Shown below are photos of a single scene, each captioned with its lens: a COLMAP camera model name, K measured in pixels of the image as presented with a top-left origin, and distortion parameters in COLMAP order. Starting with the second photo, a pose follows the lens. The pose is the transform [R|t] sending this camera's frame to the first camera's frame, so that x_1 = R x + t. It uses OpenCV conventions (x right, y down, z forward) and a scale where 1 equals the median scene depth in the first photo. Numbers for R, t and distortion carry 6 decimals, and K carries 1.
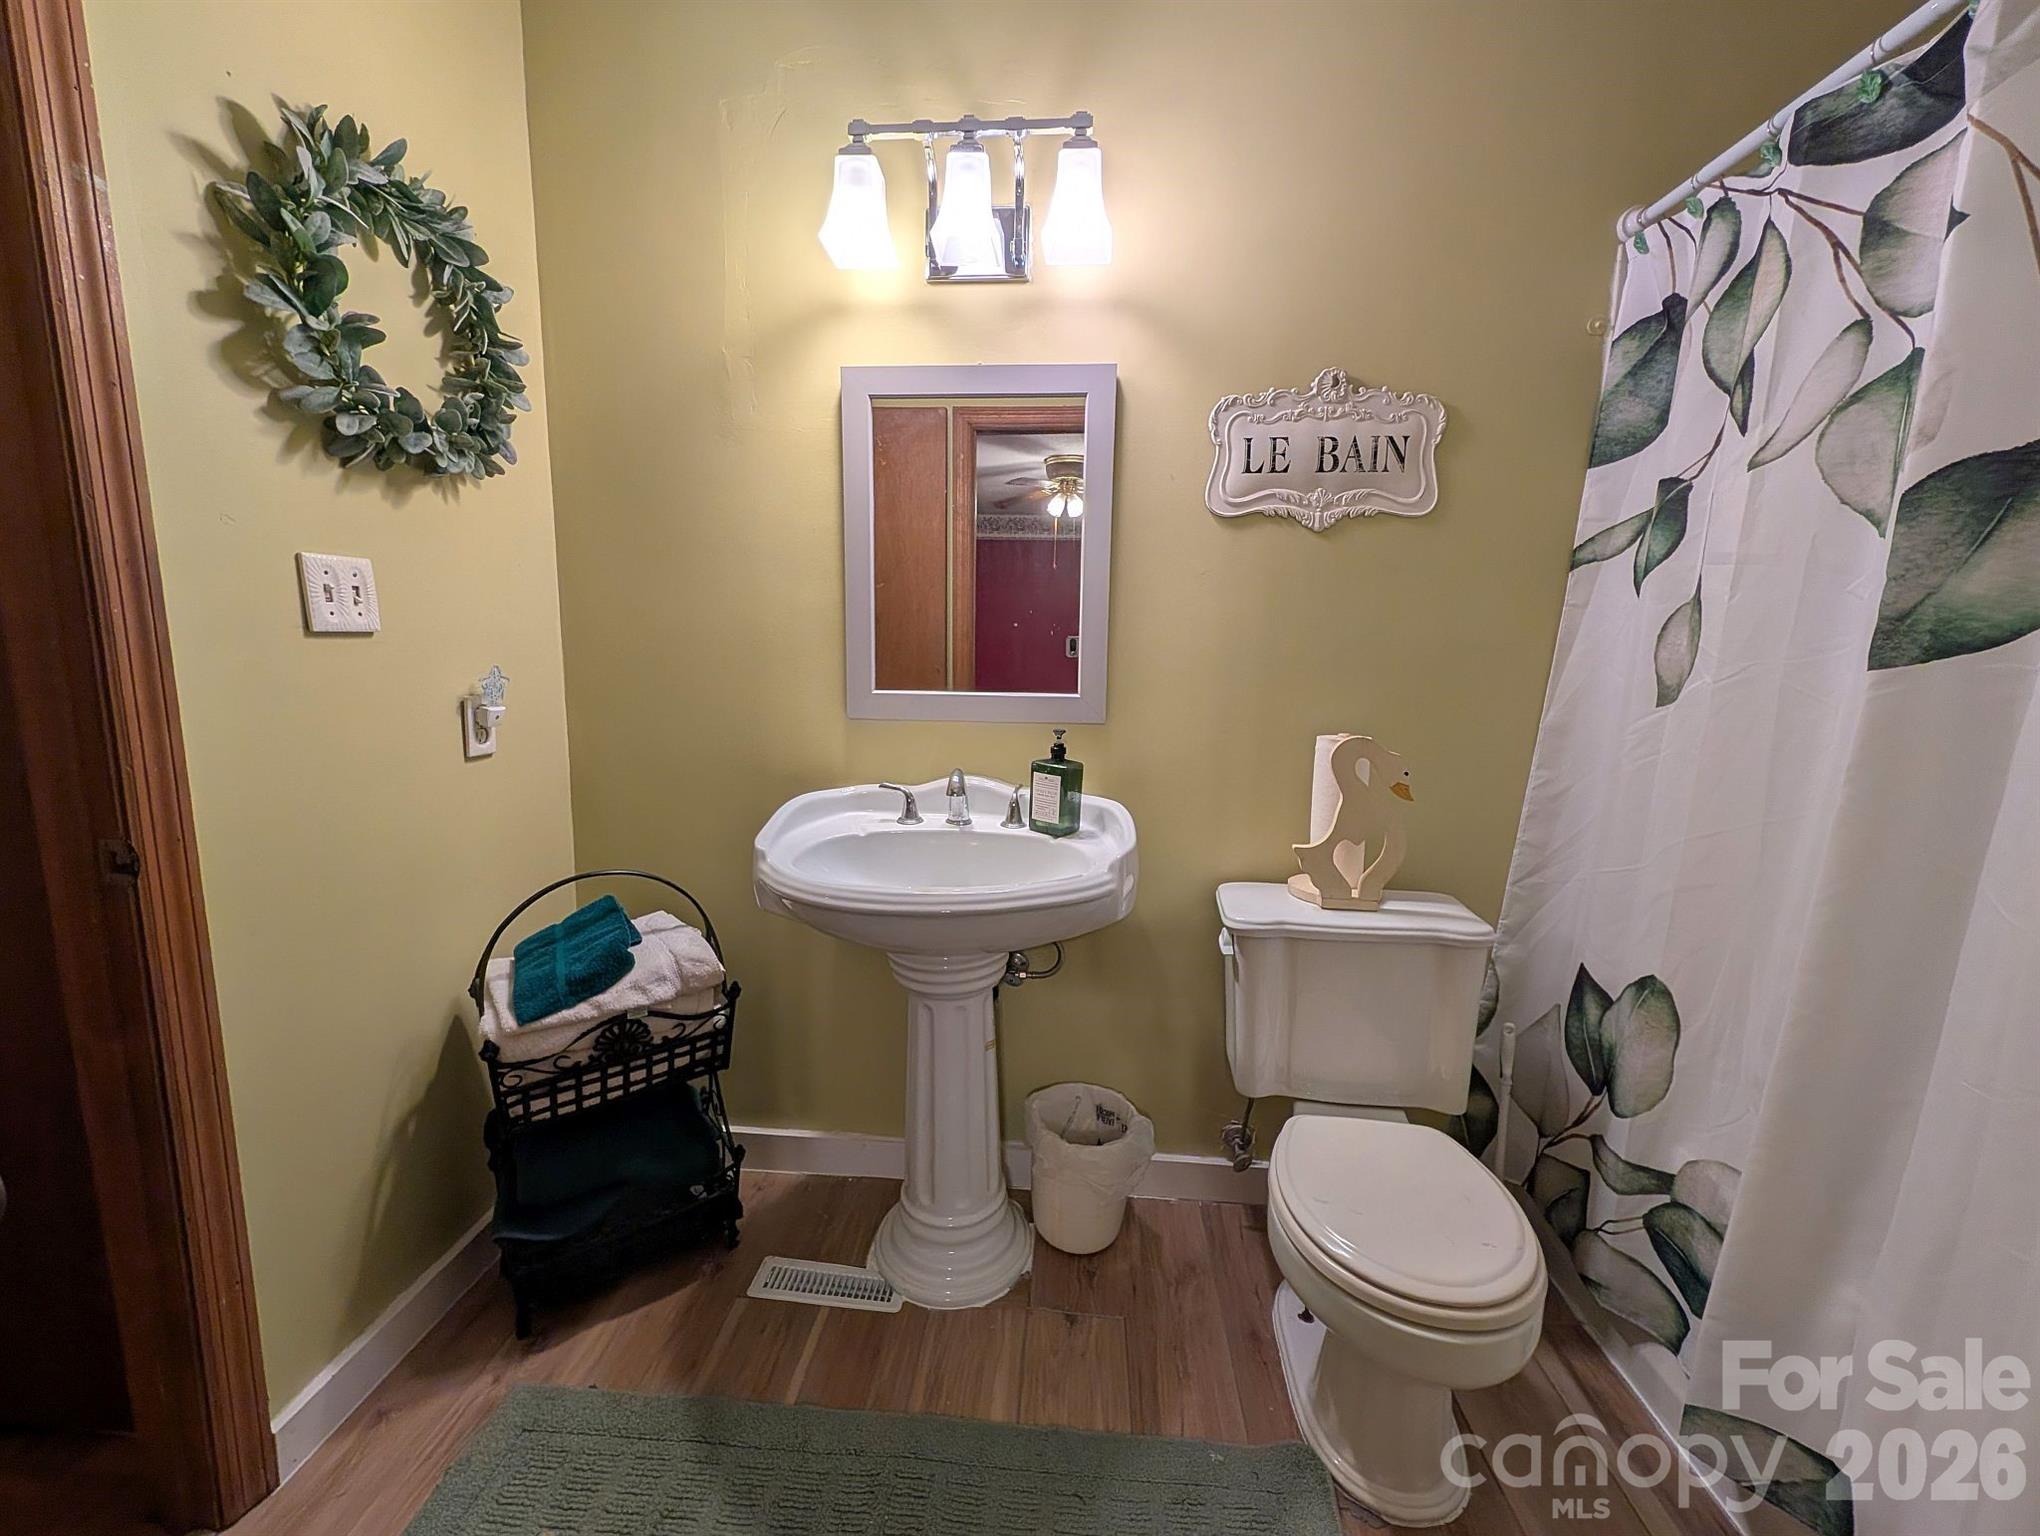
lens RADIAL K [[785.6, 0, 1013.1], [0, 785.6, 763.1], [0, 0, 1]] dist [-0.001555, 0.000273]
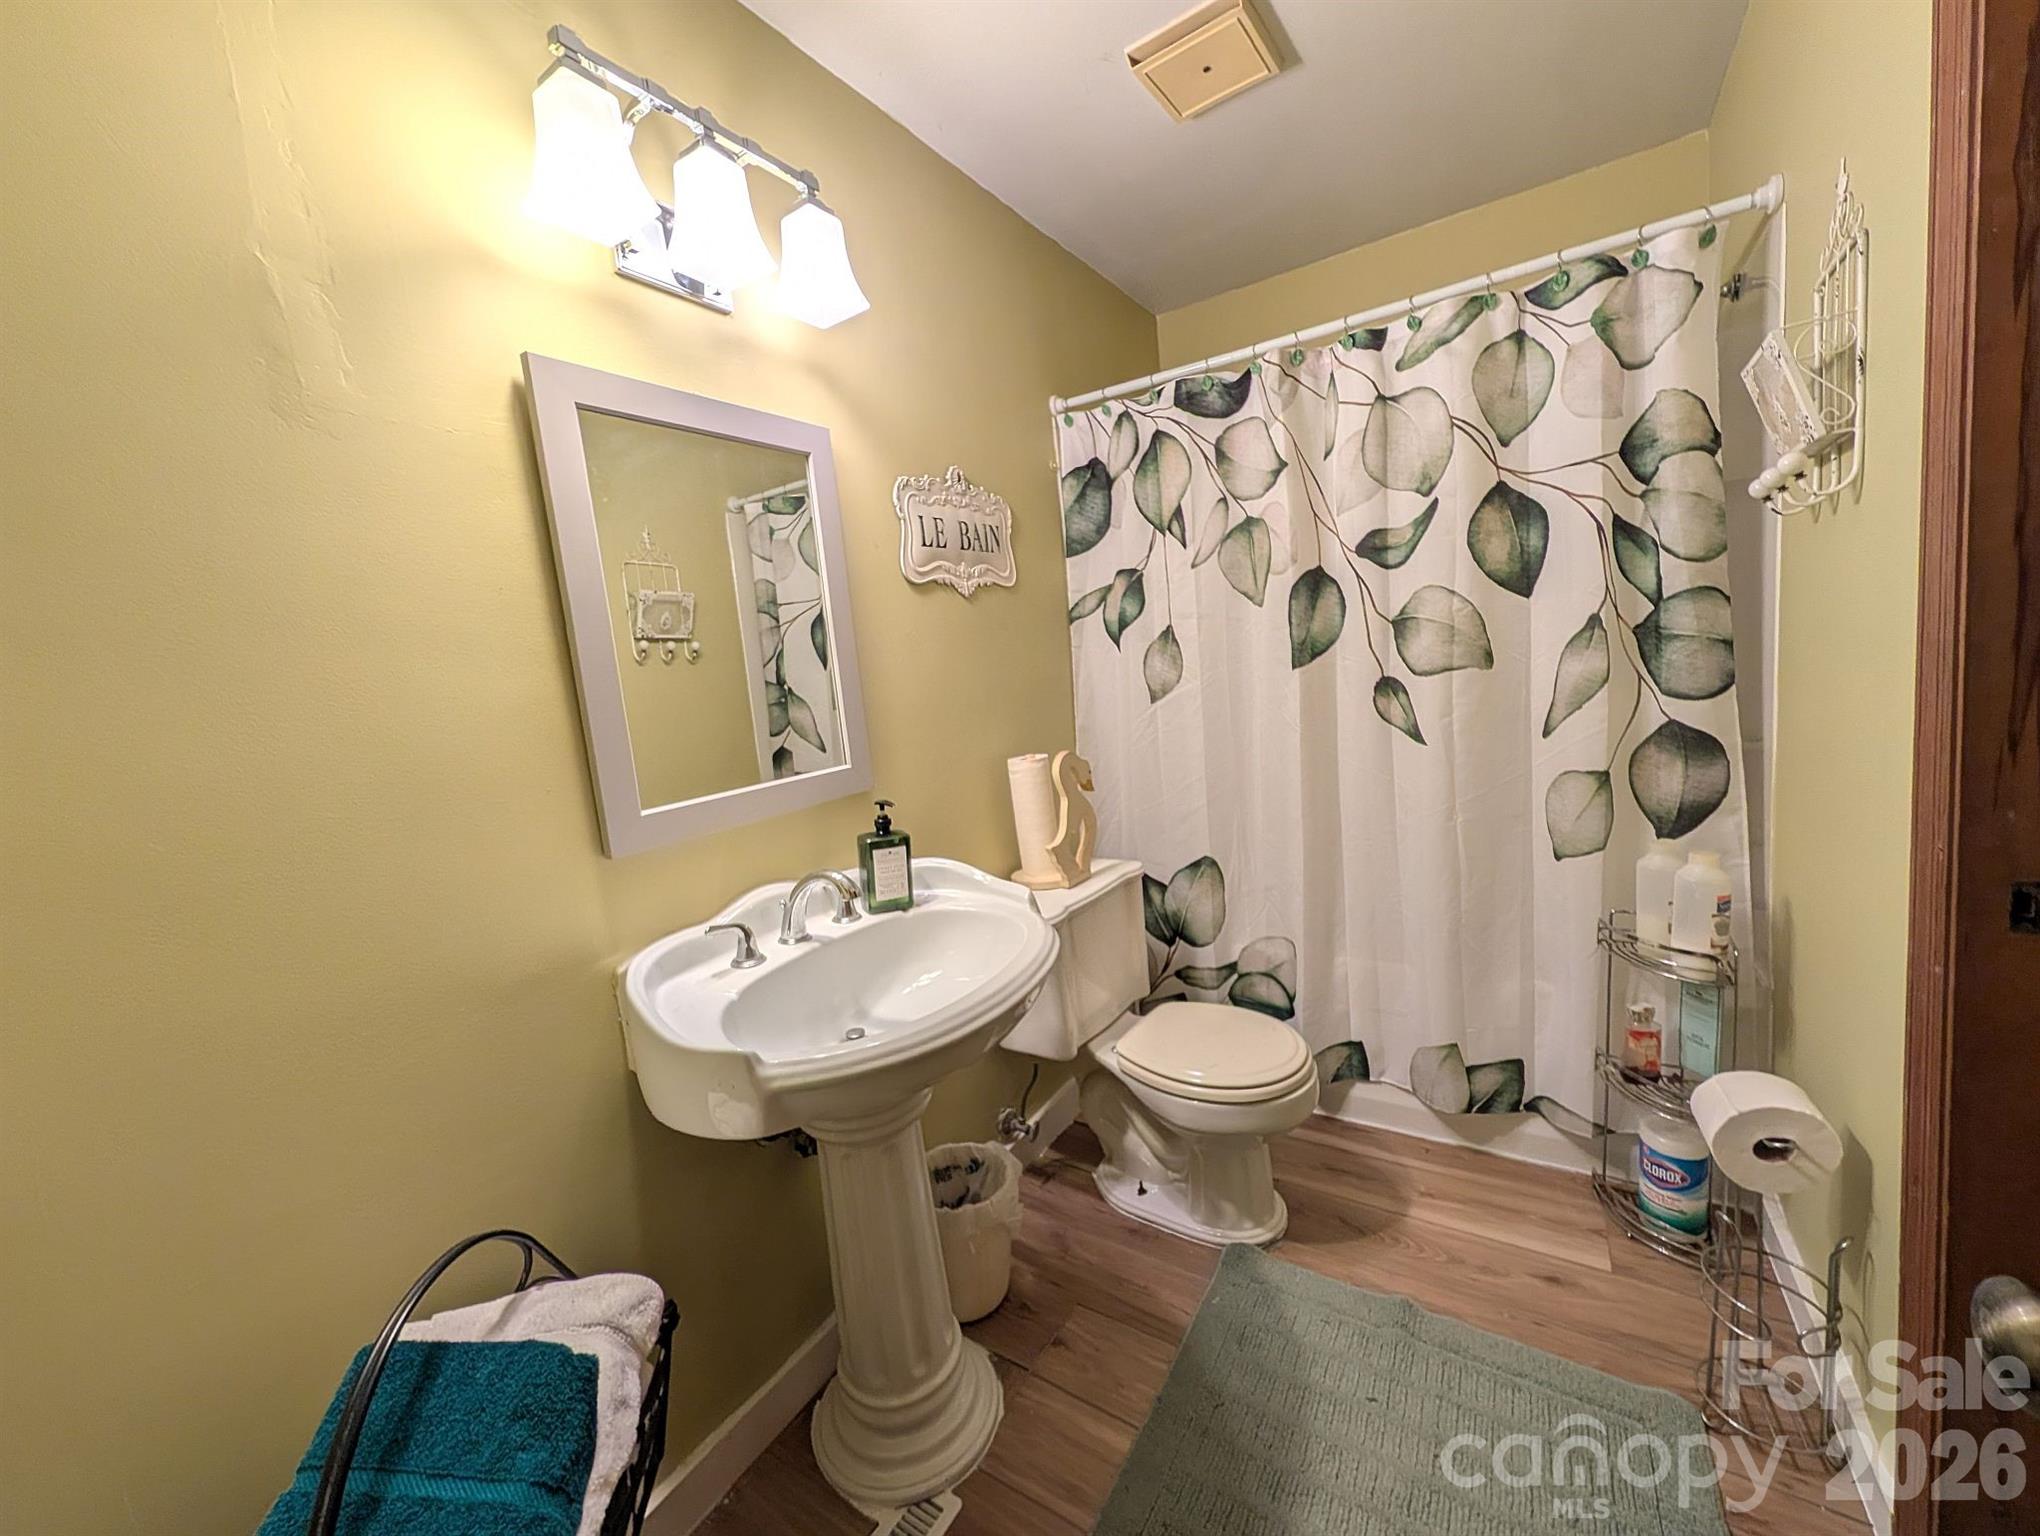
lens RADIAL K [[785.6, 0, 1023.1], [0, 785.6, 760.8], [0, 0, 1]] dist [-0.001555, 0.000273]
pose [[0.474210, -0.173963, 0.863054, -0.711265], [0.231597, 0.970408, 0.068350, -0.121906], [-0.849404, 0.167468, 0.500467, 0.389338]]
